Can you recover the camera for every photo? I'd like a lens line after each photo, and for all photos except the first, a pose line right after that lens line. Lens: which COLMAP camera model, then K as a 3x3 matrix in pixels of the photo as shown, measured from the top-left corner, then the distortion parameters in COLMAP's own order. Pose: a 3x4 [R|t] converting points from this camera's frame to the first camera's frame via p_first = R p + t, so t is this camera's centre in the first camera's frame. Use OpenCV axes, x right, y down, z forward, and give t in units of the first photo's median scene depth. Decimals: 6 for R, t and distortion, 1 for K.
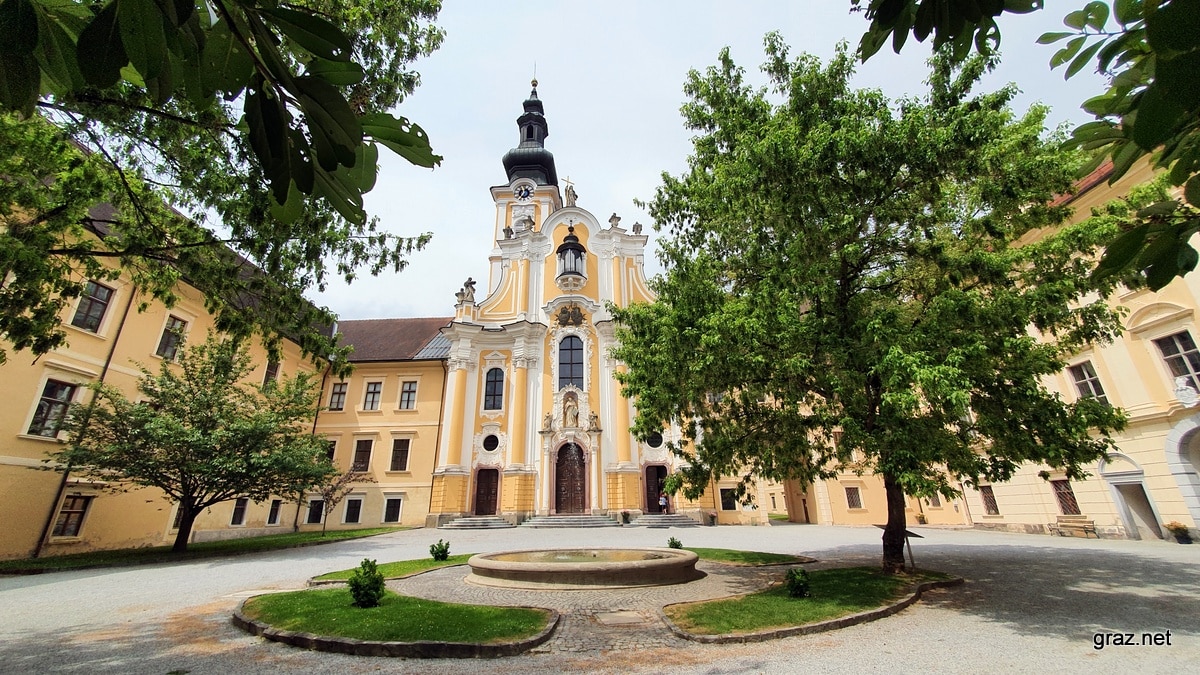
lens RADIAL K [[469.1, 0, 592.3], [0, 469.1, 329.3], [0, 0, 1]] dist [0.015292, -0.005205]
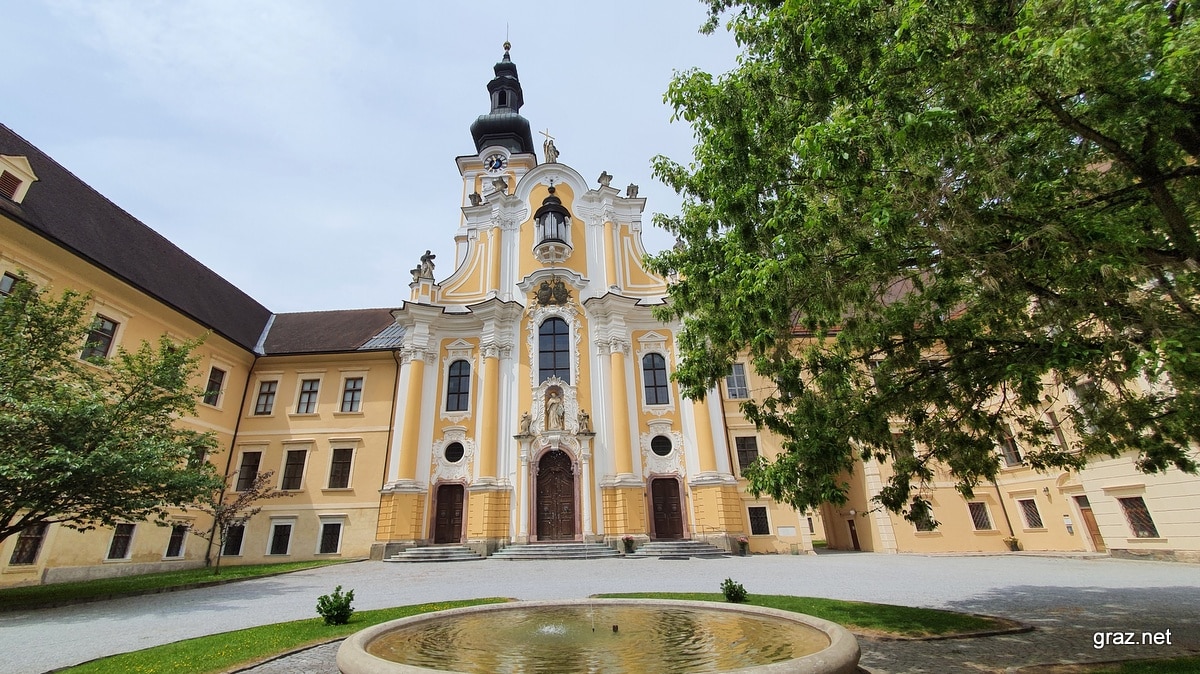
lens RADIAL K [[489.1, 0, 567.2], [0, 489.1, 344.0], [0, 0, 1]] dist [0.012913, -0.003901]
pose [[0.999822, -0.013170, -0.013545, -0.011513], [0.013058, 0.999880, -0.008370, 0.067312], [0.013653, 0.008192, 0.999873, 0.170698]]
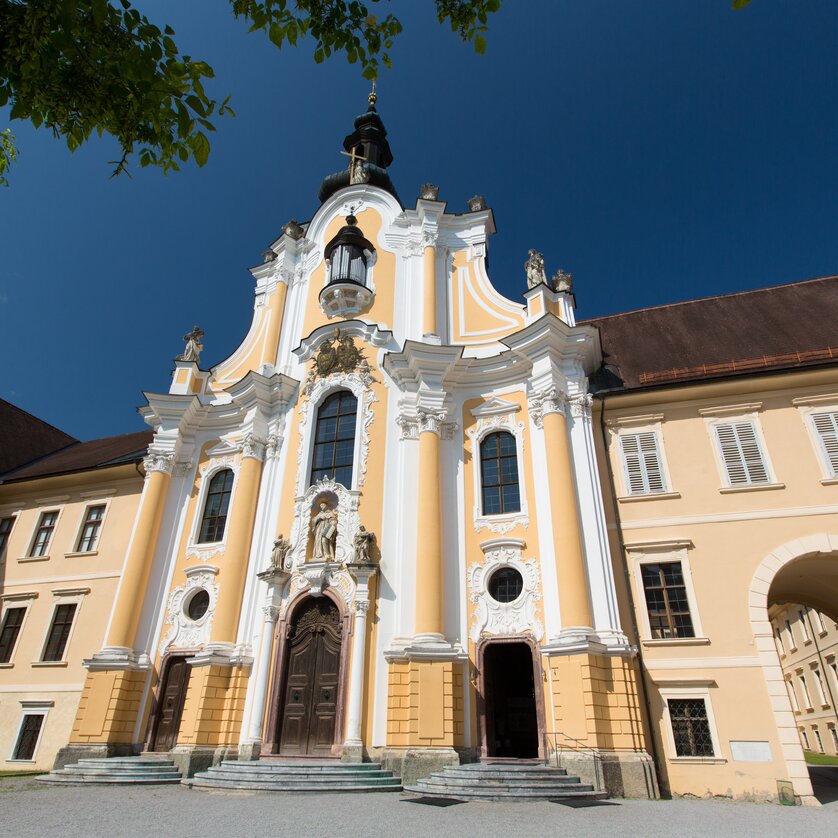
lens RADIAL K [[589.3, 0, 423.8], [0, 589.3, 415.7], [0, 0, 1]] dist [0.002333, 0.000663]
pose [[0.961170, -0.114604, -0.251033, 0.211850], [0.079838, 0.986268, -0.144571, 0.145934], [0.264154, 0.118916, 0.957122, 0.403074]]
